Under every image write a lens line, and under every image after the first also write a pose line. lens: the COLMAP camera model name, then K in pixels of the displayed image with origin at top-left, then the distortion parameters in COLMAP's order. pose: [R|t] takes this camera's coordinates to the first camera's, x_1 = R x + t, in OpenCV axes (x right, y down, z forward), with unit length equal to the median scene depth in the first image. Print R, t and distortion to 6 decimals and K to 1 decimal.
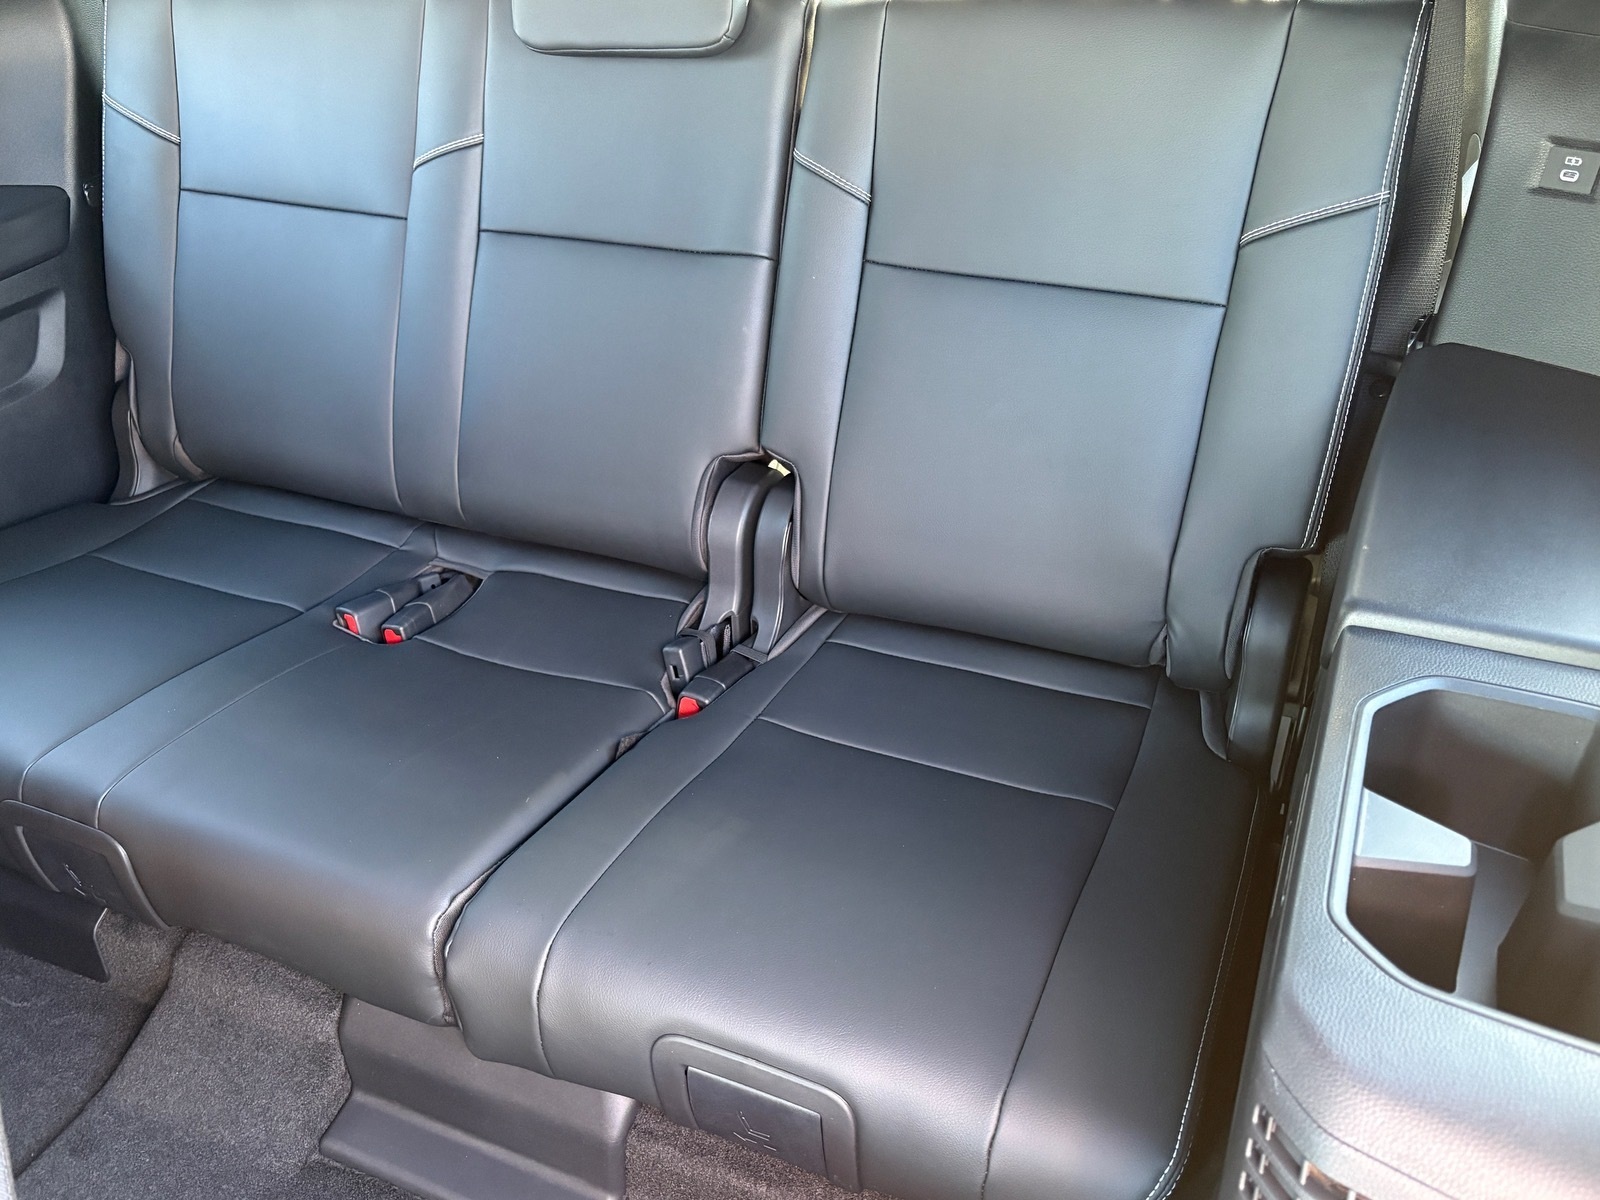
lens RADIAL K [[1305.1, 0, 788.7], [0, 1305.1, 605.1], [0, 0, 1]] dist [0.042939, -0.058210]
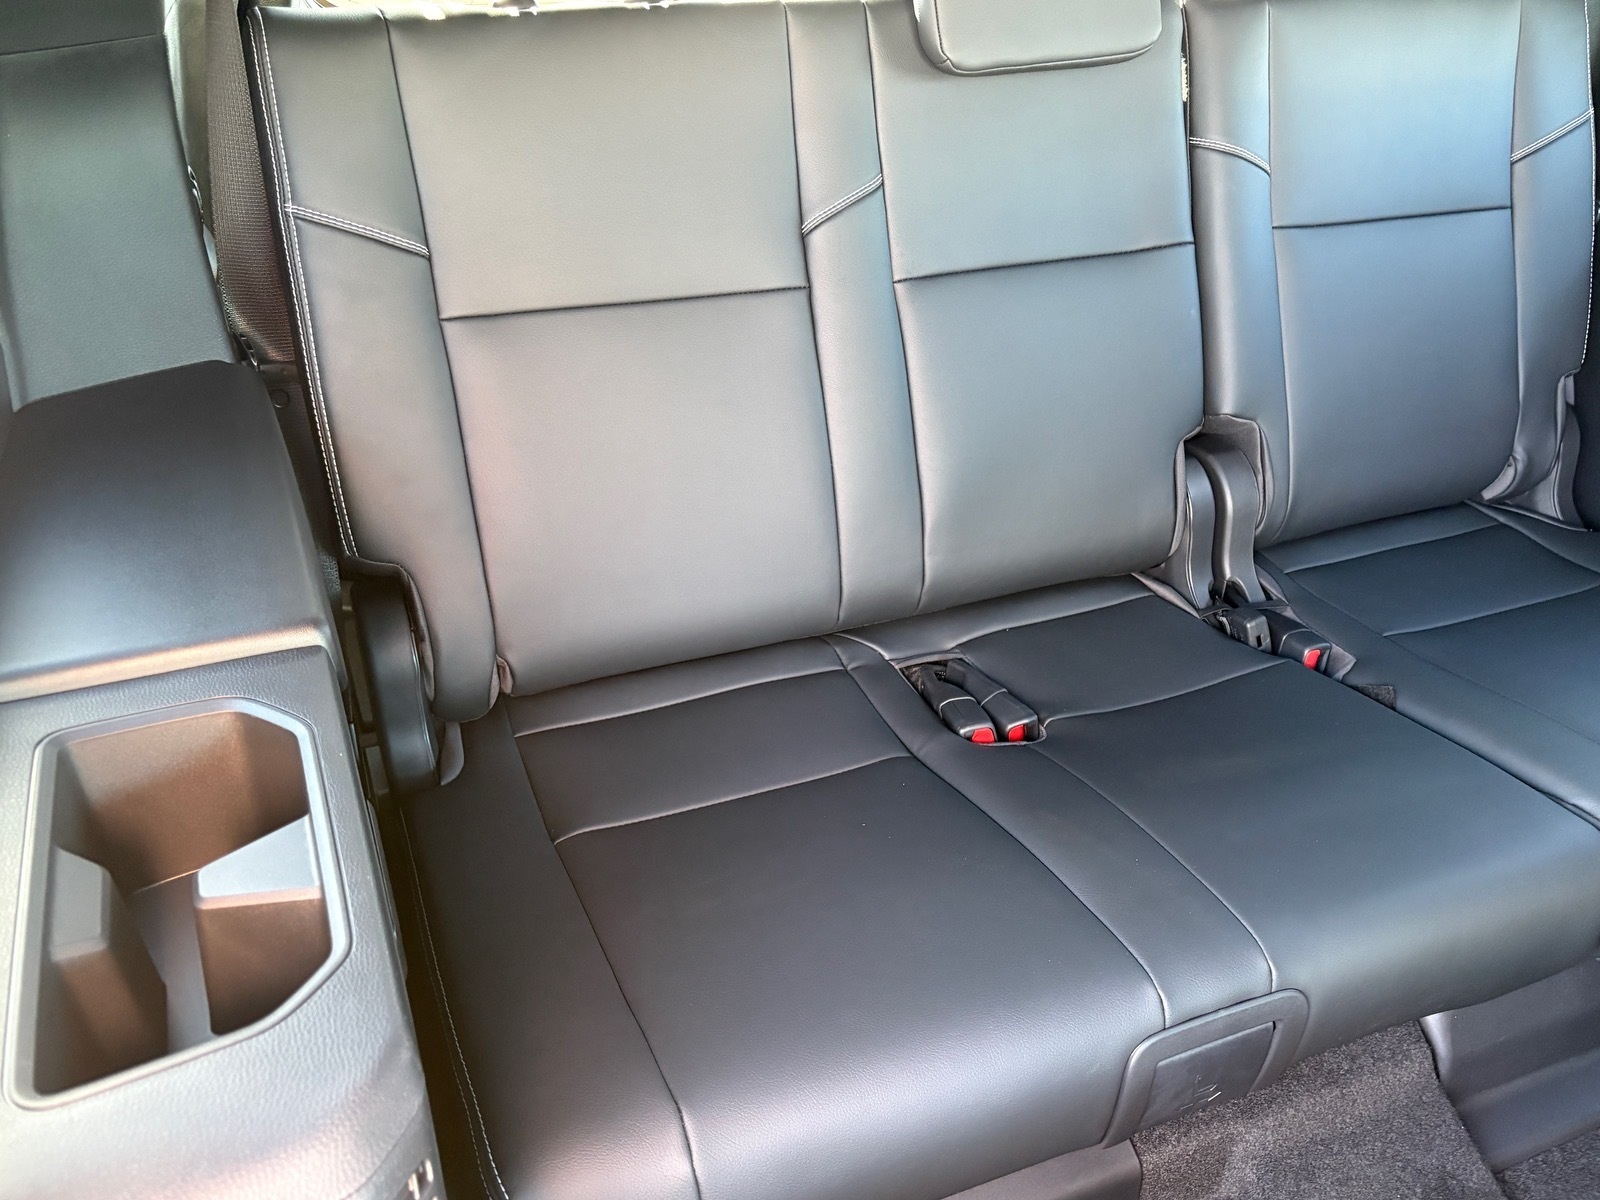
lens RADIAL K [[1305.1, 0, 788.7], [0, 1305.1, 605.1], [0, 0, 1]] dist [0.042939, -0.058210]
pose [[0.678535, -0.337312, 0.652541, -0.902741], [0.351864, 0.929039, 0.114359, -0.199838], [-0.644811, 0.152009, 0.749074, 0.396820]]
